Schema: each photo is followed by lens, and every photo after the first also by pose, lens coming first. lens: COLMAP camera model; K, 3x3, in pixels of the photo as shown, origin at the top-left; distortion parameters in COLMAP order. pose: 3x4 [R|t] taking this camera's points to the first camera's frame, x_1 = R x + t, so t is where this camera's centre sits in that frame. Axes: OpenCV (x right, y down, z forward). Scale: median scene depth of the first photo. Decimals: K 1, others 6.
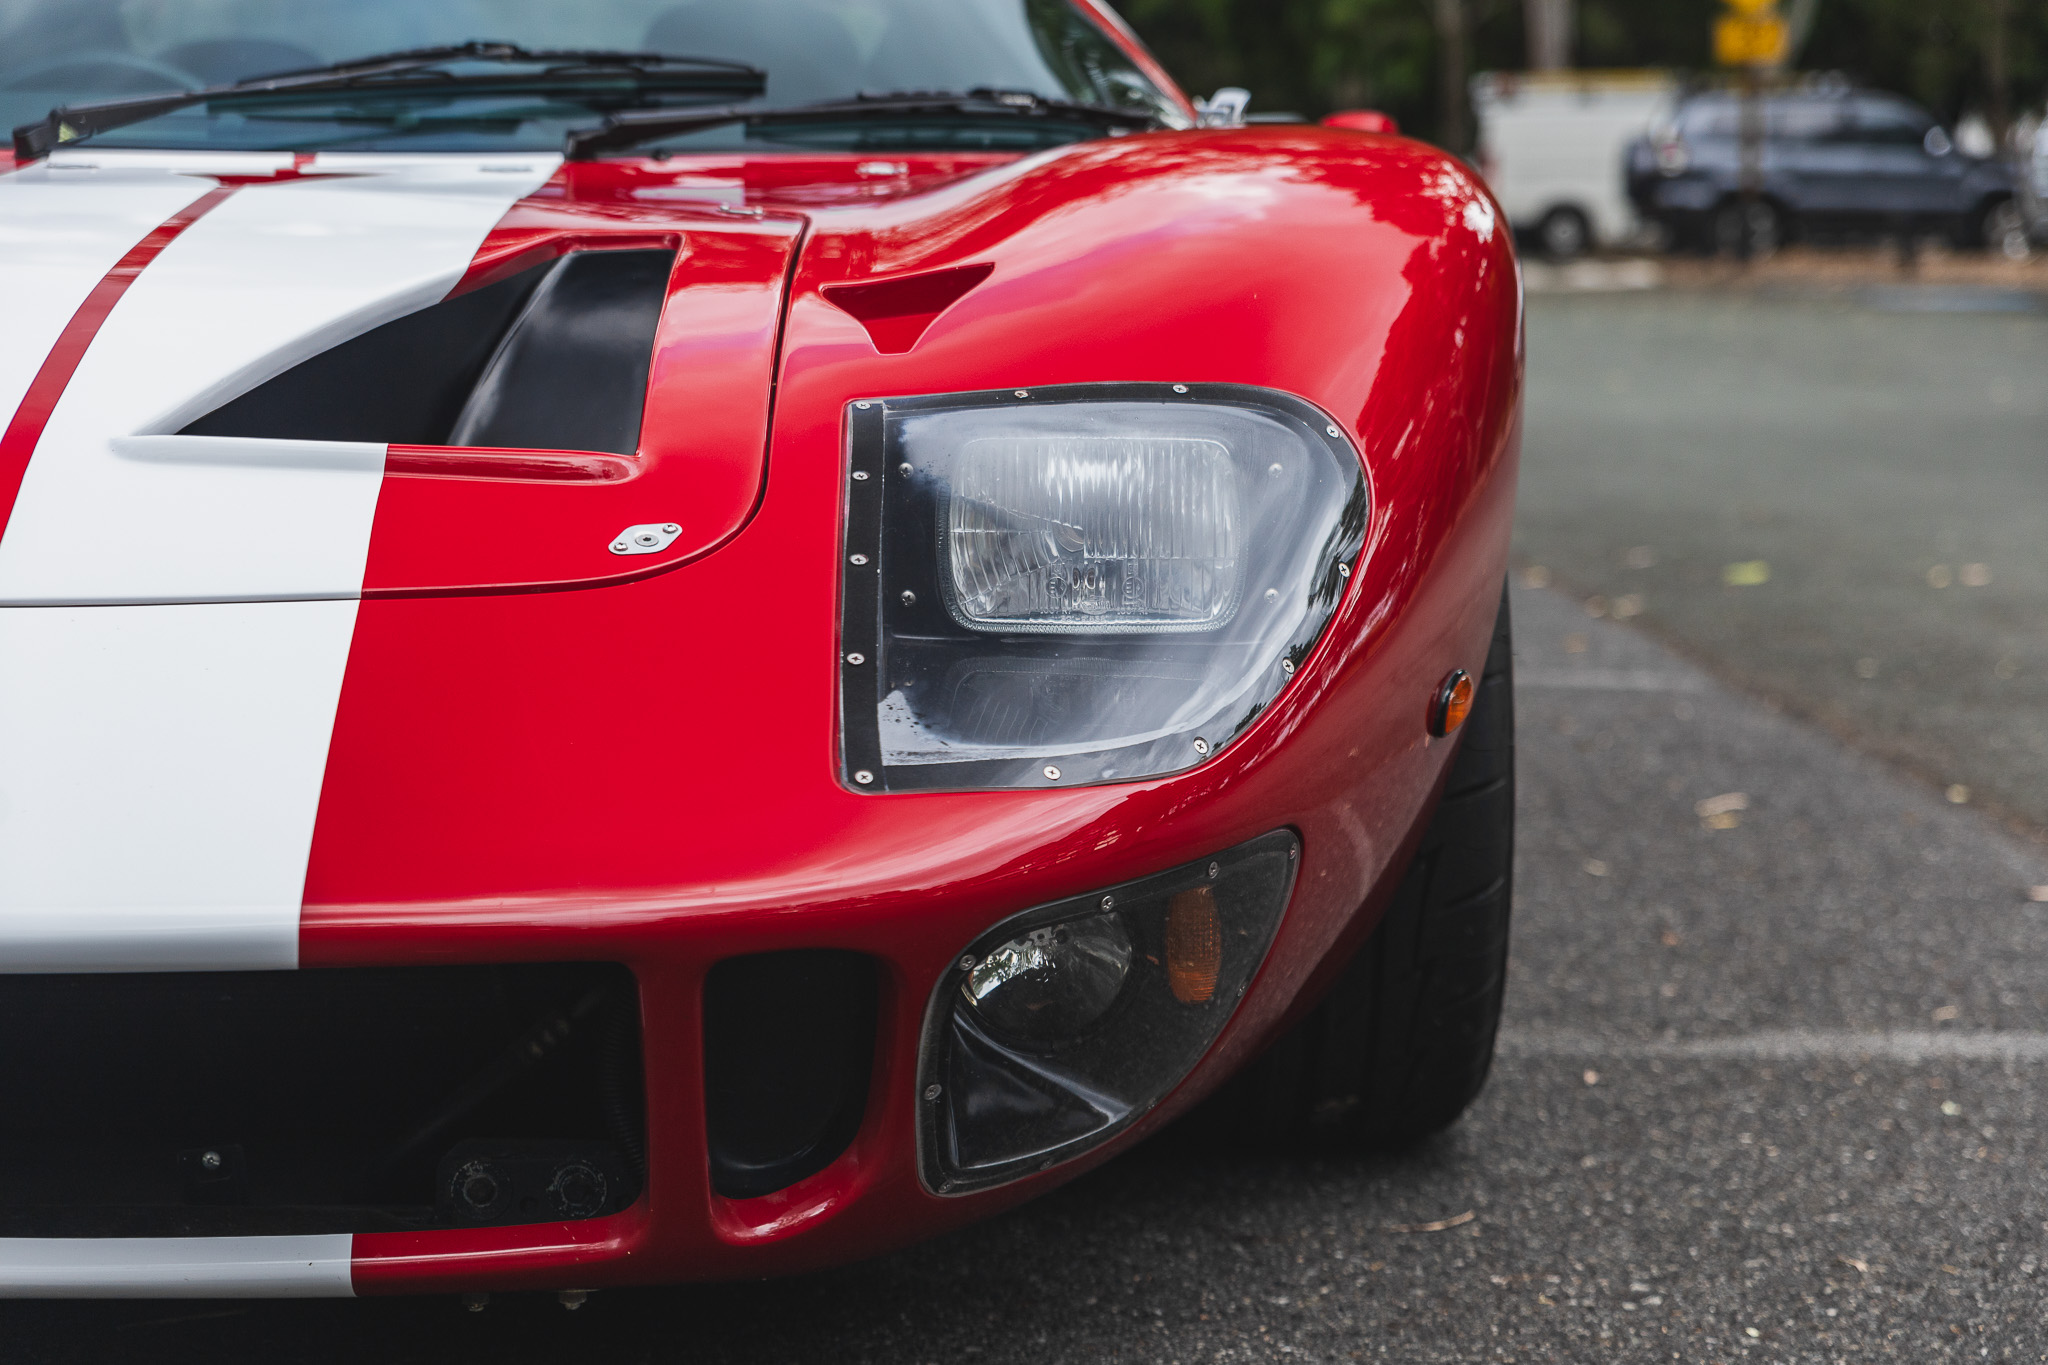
lens RADIAL K [[4014.2, 0, 1025.4], [0, 4014.2, 683.1], [0, 0, 1]] dist [-0.016742, 0.000000]
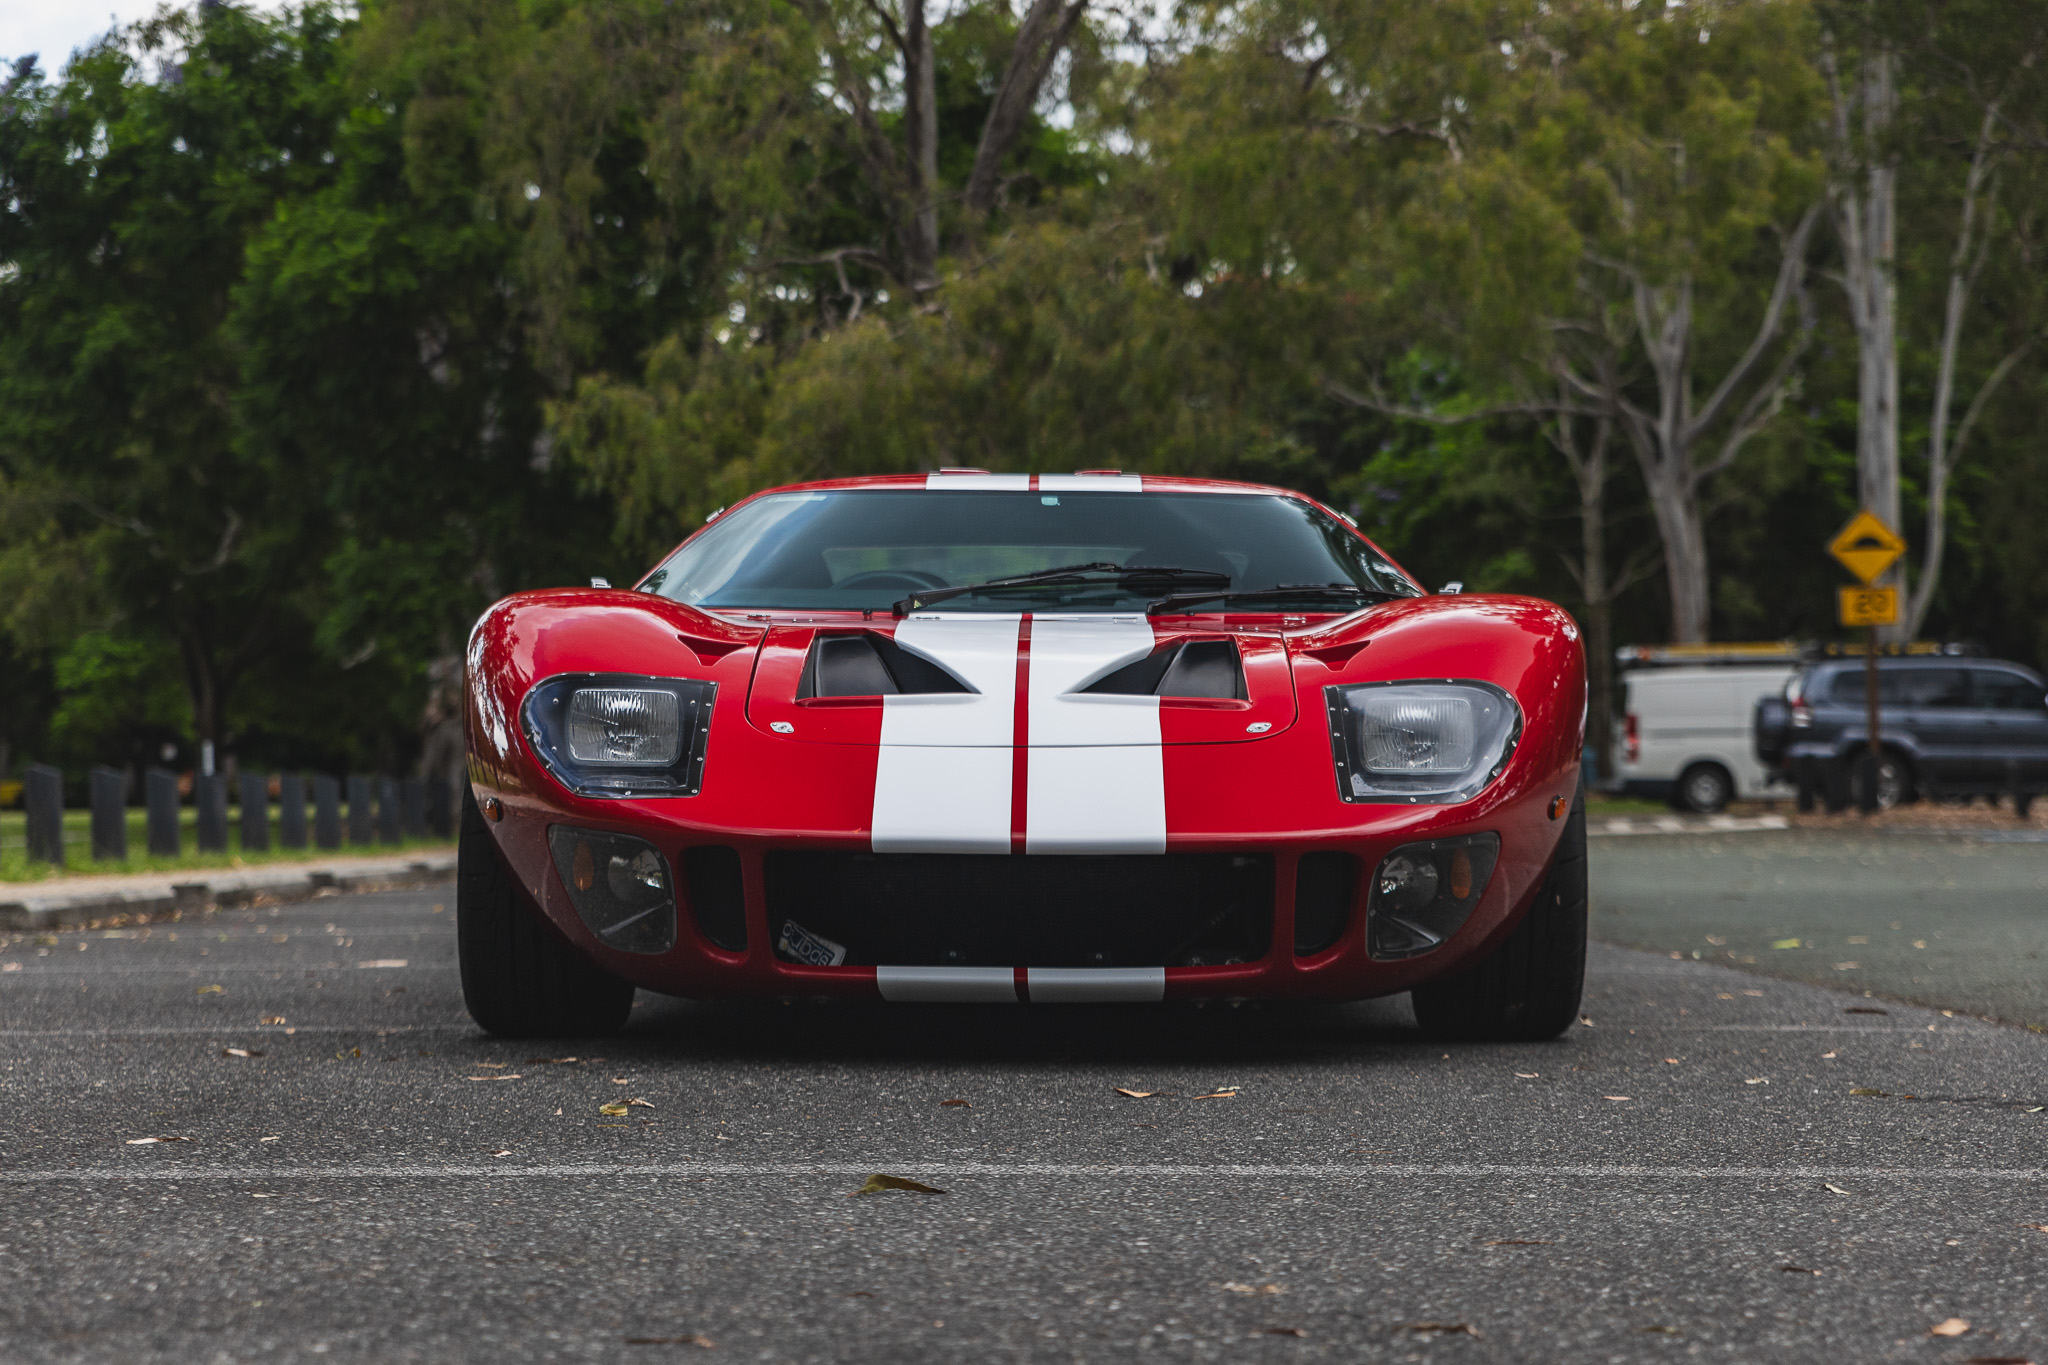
lens RADIAL K [[4014.2, 0, 1031.9], [0, 4014.2, 669.7], [0, 0, 1]] dist [-0.016742, 0.000000]
pose [[0.999315, -0.005672, -0.036564, -0.138449], [0.000259, 0.989231, -0.146360, 0.303138], [0.037001, 0.146251, 0.988555, -1.601090]]
